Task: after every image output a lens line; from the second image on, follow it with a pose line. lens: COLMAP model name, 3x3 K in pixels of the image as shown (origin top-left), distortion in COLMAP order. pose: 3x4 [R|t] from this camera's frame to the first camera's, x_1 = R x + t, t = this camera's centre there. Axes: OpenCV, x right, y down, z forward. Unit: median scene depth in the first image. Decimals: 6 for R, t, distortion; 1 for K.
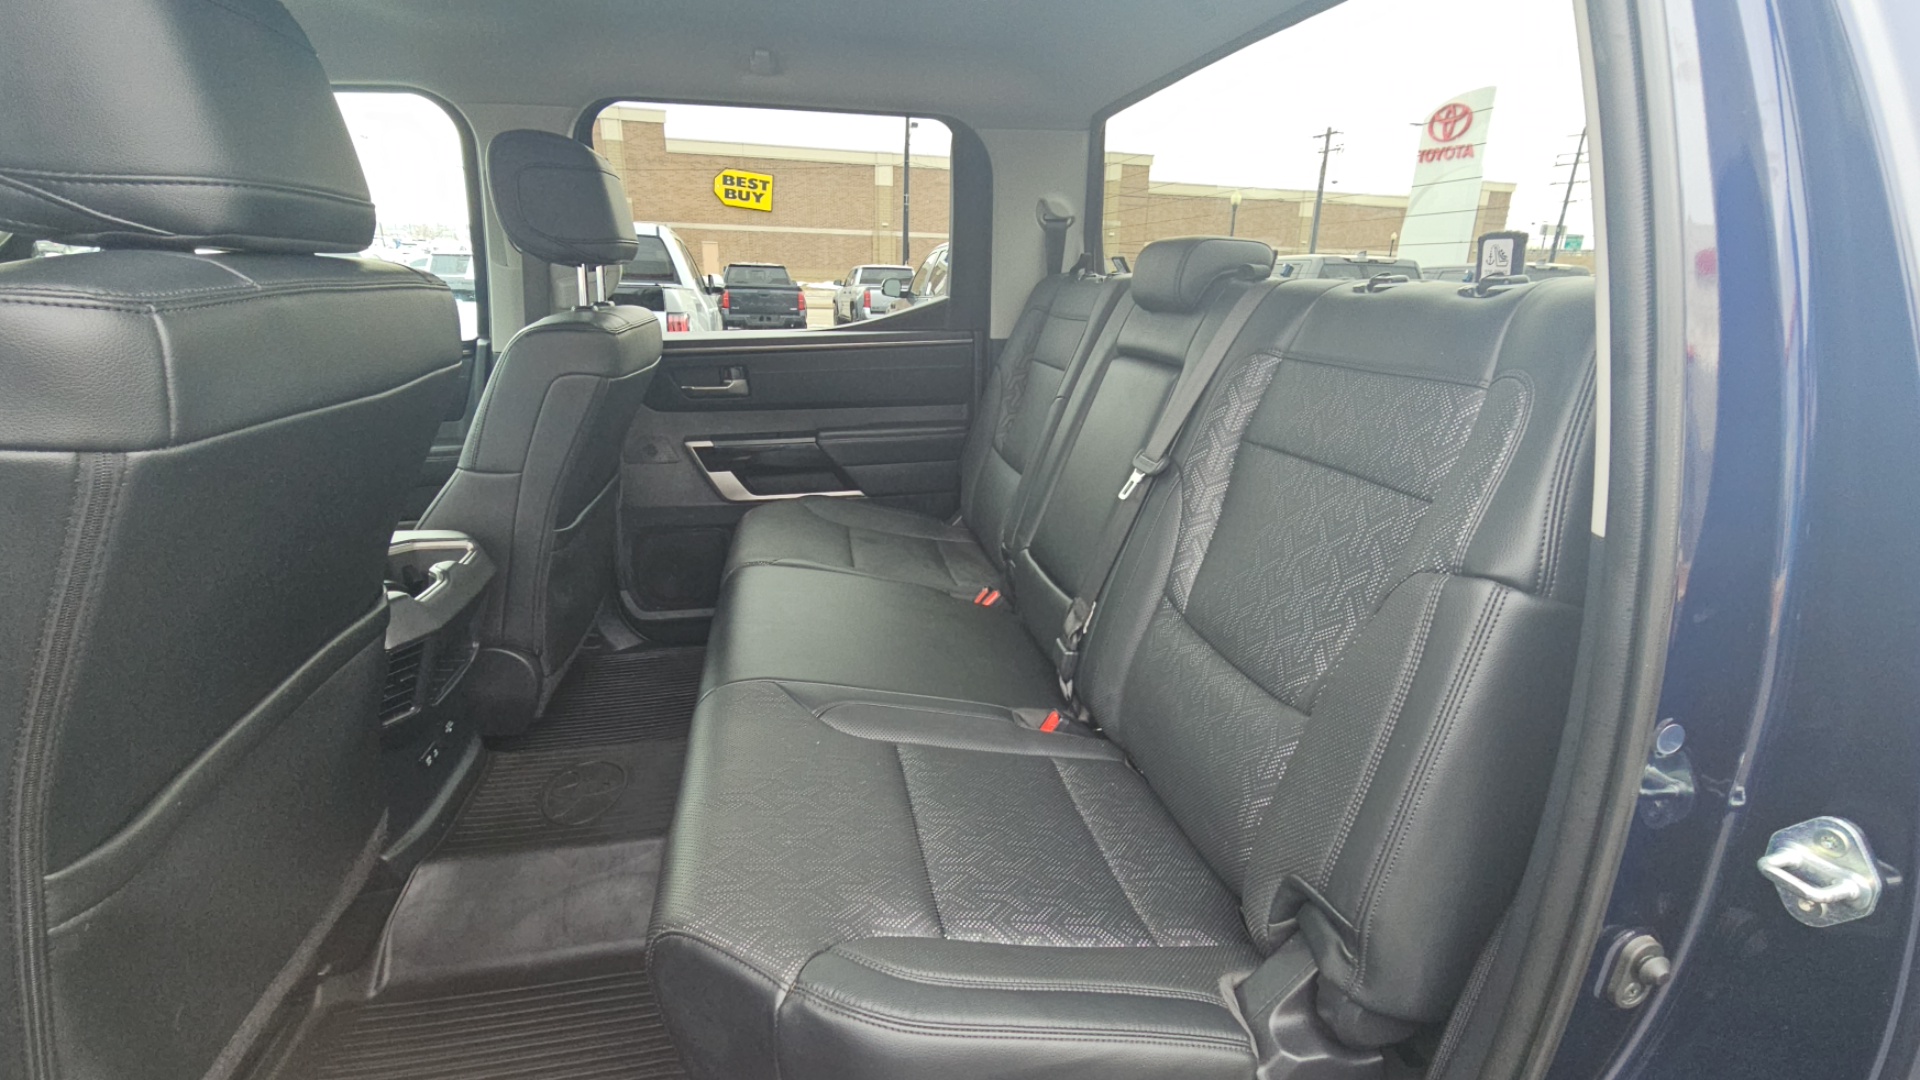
lens RADIAL K [[852.8, 0, 960.0], [0, 852.8, 540.0], [0, 0, 1]] dist [0.002159, -0.000234]
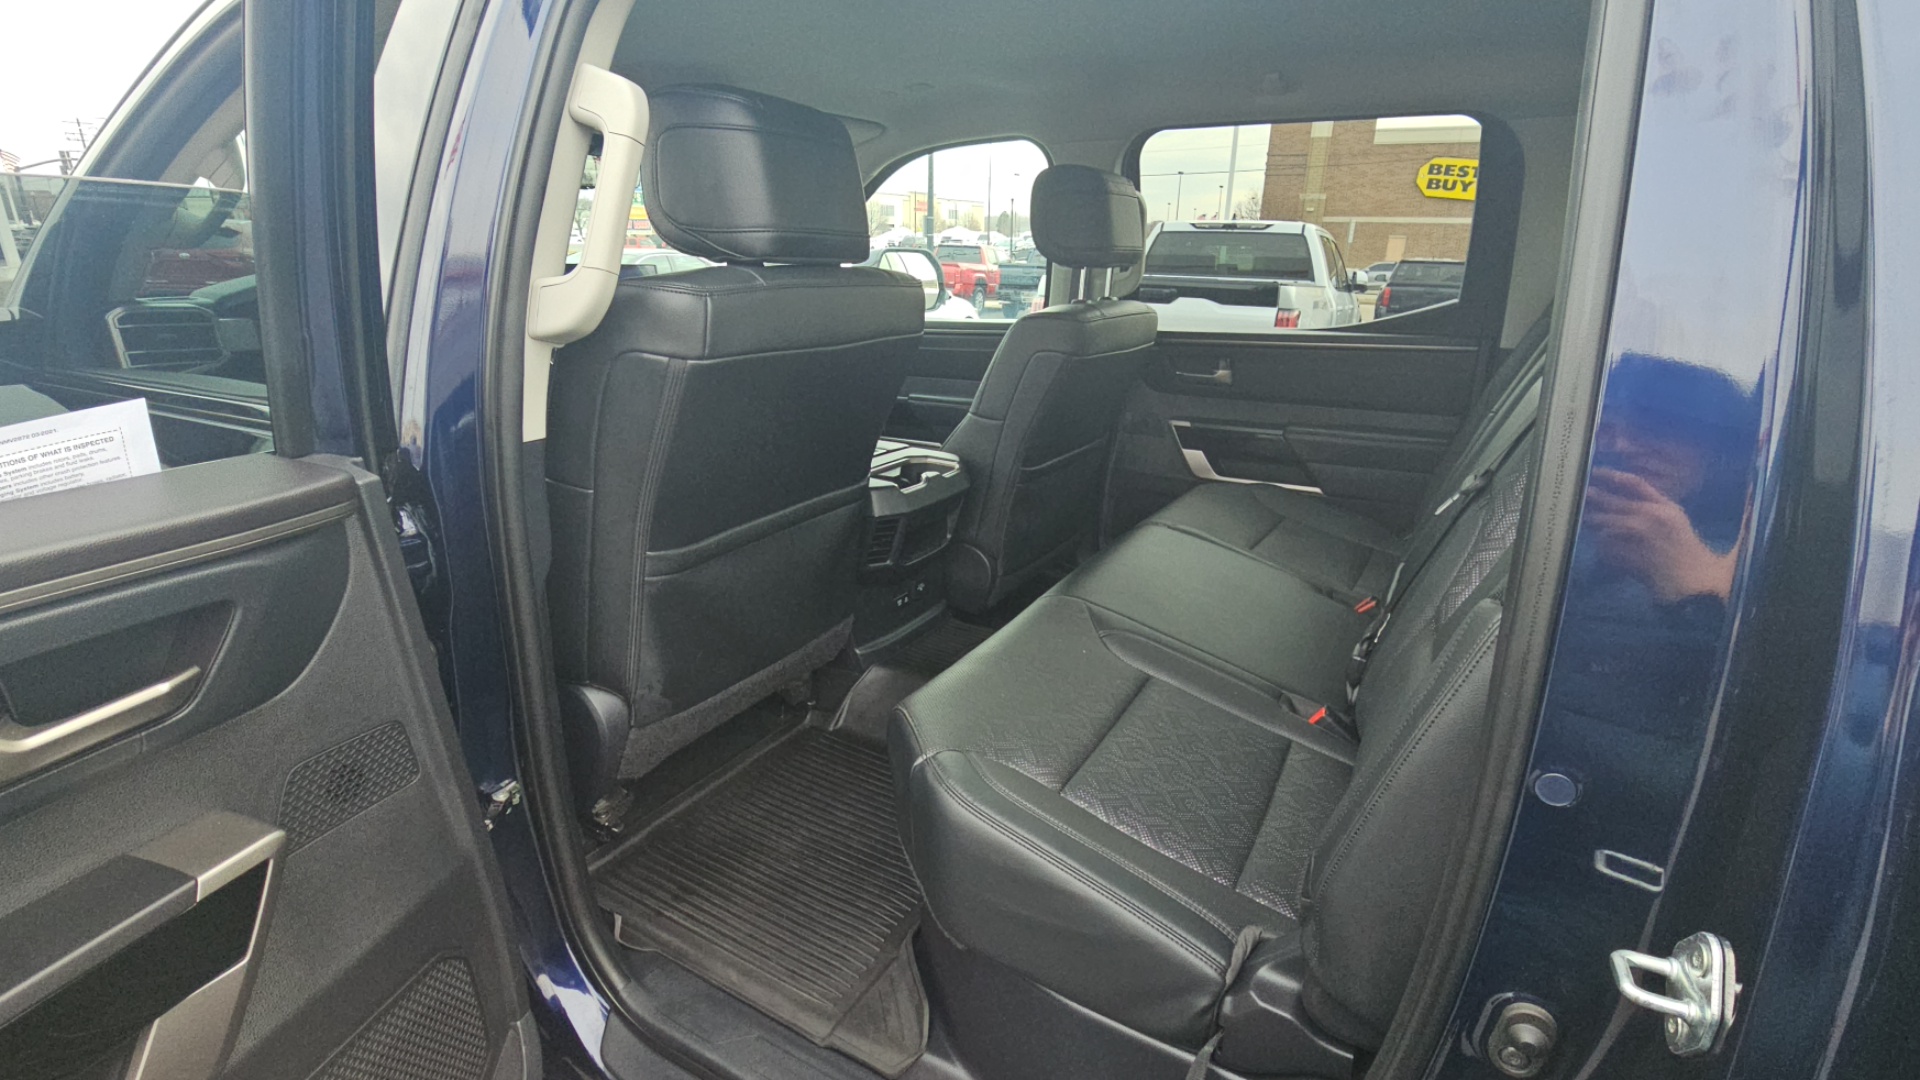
lens RADIAL K [[858.2, 0, 980.3], [0, 858.2, 541.9], [0, 0, 1]] dist [0.004781, -0.004128]
pose [[0.746047, 0.206656, -0.633015, 0.318248], [-0.203306, 0.975923, 0.078995, 0.007438], [0.634098, 0.069762, 0.770099, -0.053091]]
